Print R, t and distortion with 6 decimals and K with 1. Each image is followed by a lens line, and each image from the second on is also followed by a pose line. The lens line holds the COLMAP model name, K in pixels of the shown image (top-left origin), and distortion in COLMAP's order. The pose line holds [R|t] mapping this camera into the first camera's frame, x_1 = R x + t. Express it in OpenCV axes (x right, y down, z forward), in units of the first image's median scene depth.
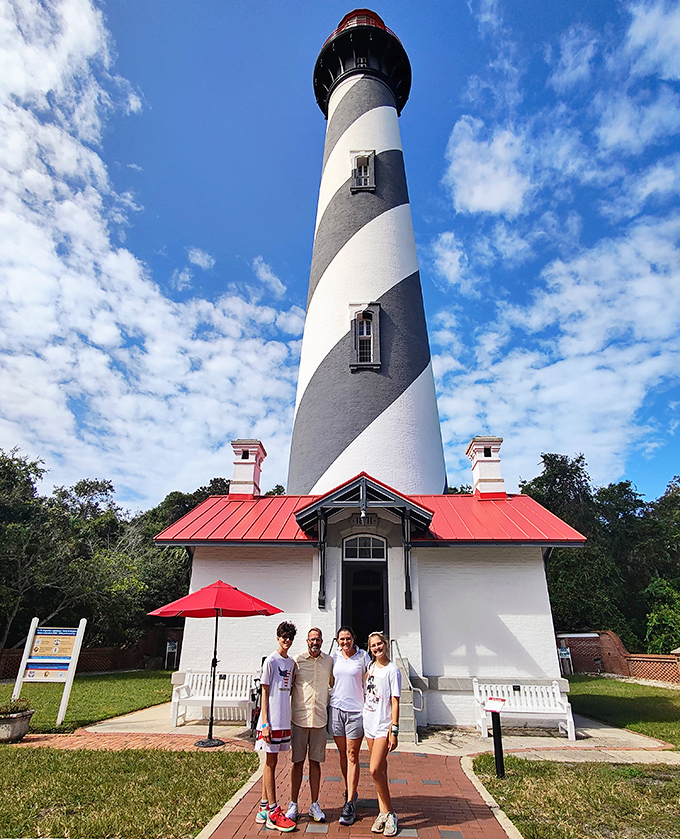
lens RADIAL K [[493.6, 0, 341.0], [0, 493.6, 419.6], [0, 0, 1]] dist [-0.006207, 0.001367]
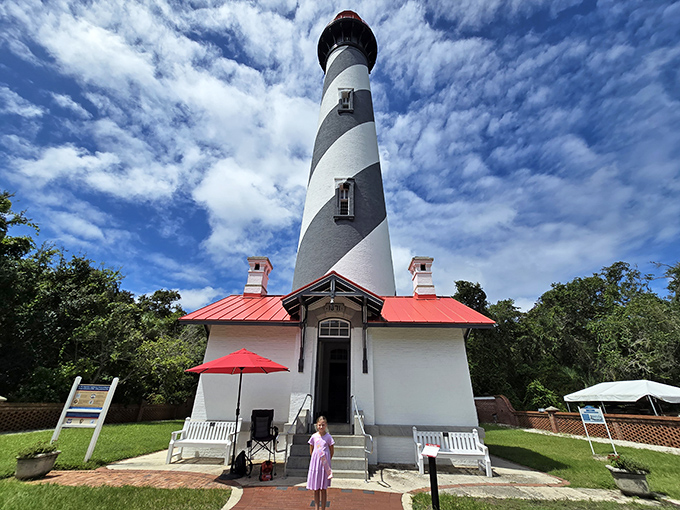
lens RADIAL K [[288.3, 0, 342.3], [0, 288.3, 257.0], [0, 0, 1]] dist [-0.000950, 0.000035]
pose [[0.999663, 0.017409, 0.019239, 0.052825], [-0.016532, 0.998858, -0.044824, 0.101458], [-0.019998, 0.044491, 0.998810, 0.197013]]
